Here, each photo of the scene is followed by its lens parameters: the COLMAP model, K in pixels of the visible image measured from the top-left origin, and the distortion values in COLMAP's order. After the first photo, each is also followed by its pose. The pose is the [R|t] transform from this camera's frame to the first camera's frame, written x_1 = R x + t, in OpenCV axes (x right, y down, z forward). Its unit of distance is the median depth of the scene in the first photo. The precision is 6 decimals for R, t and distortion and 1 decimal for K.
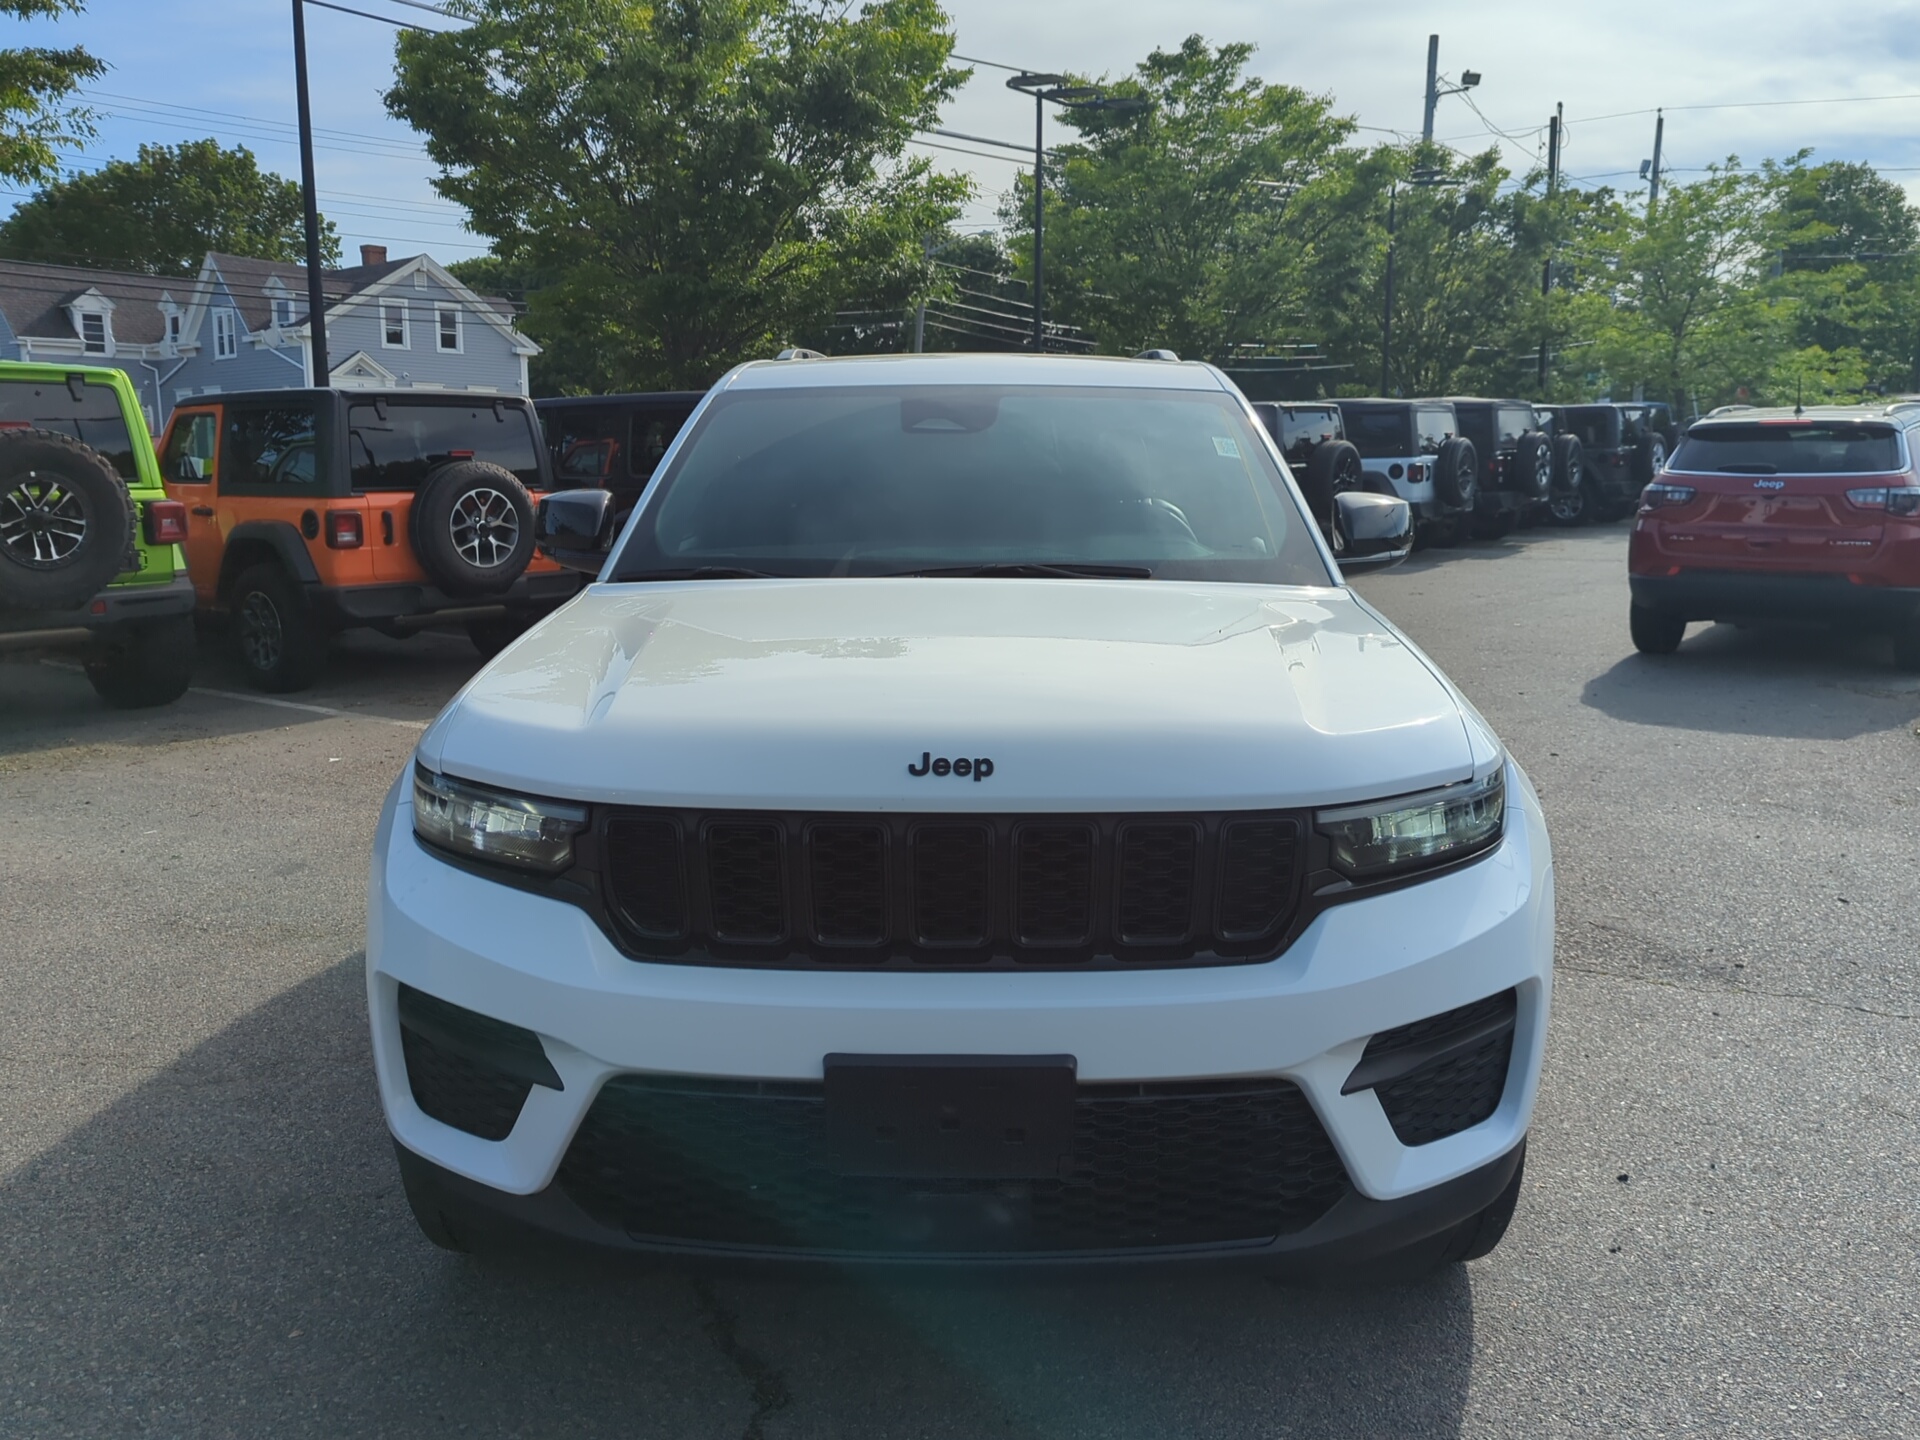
lens RADIAL K [[1565.0, 0, 958.9], [0, 1565.0, 707.7], [0, 0, 1]] dist [0.044414, -0.041189]
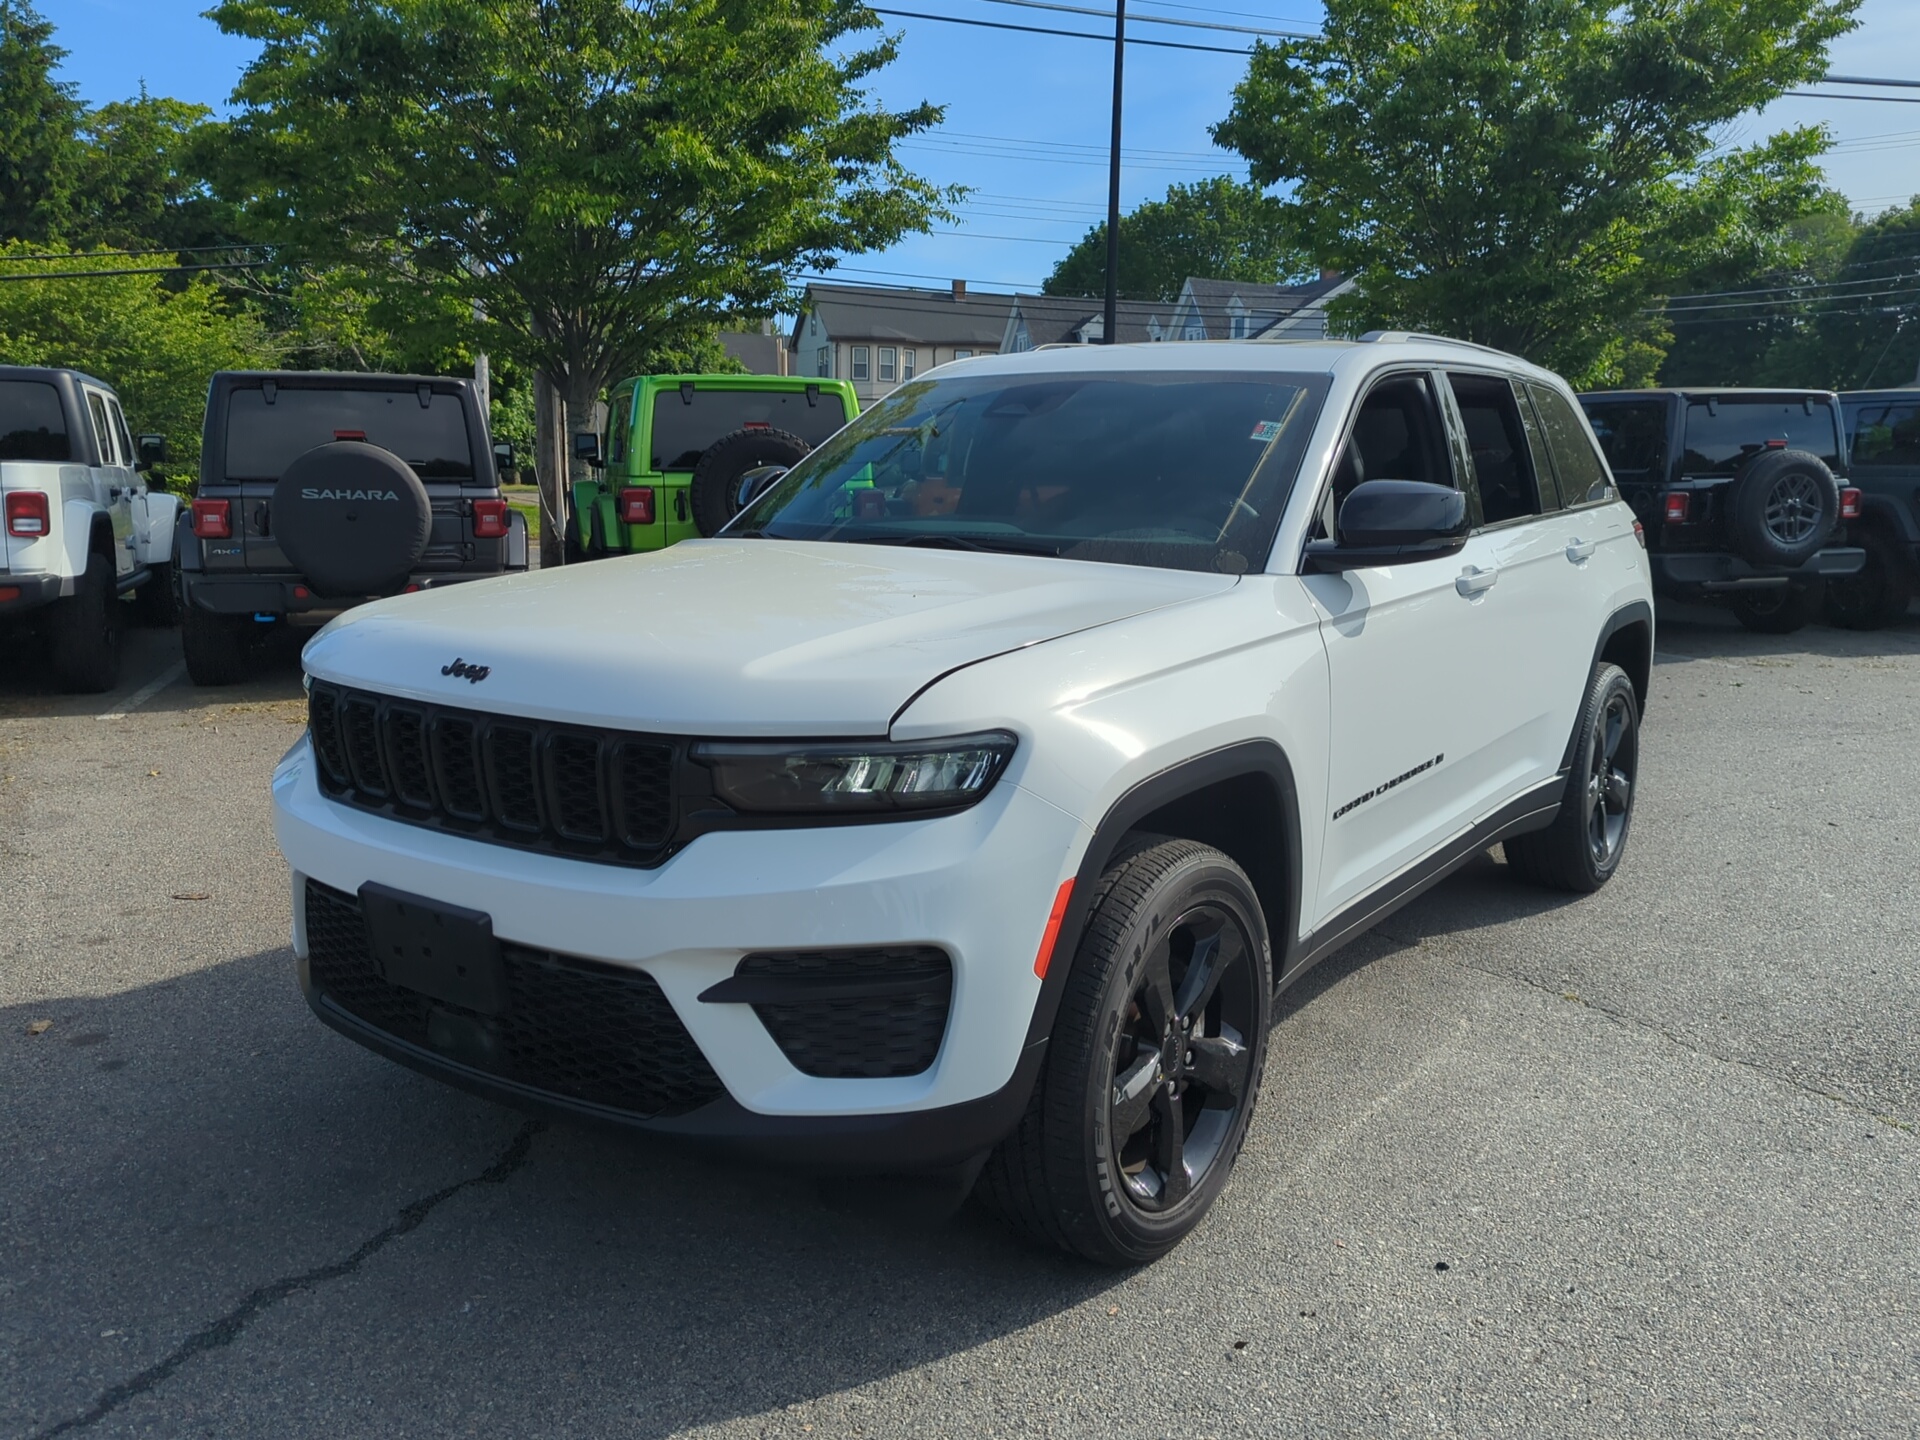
lens RADIAL K [[1565.0, 0, 975.7], [0, 1565.0, 719.7], [0, 0, 1]] dist [0.044414, -0.041189]
pose [[0.817884, 0.102017, -0.566267, 0.959936], [-0.101009, 0.994330, 0.033245, -0.005854], [0.566448, 0.030008, 0.823551, 0.187593]]
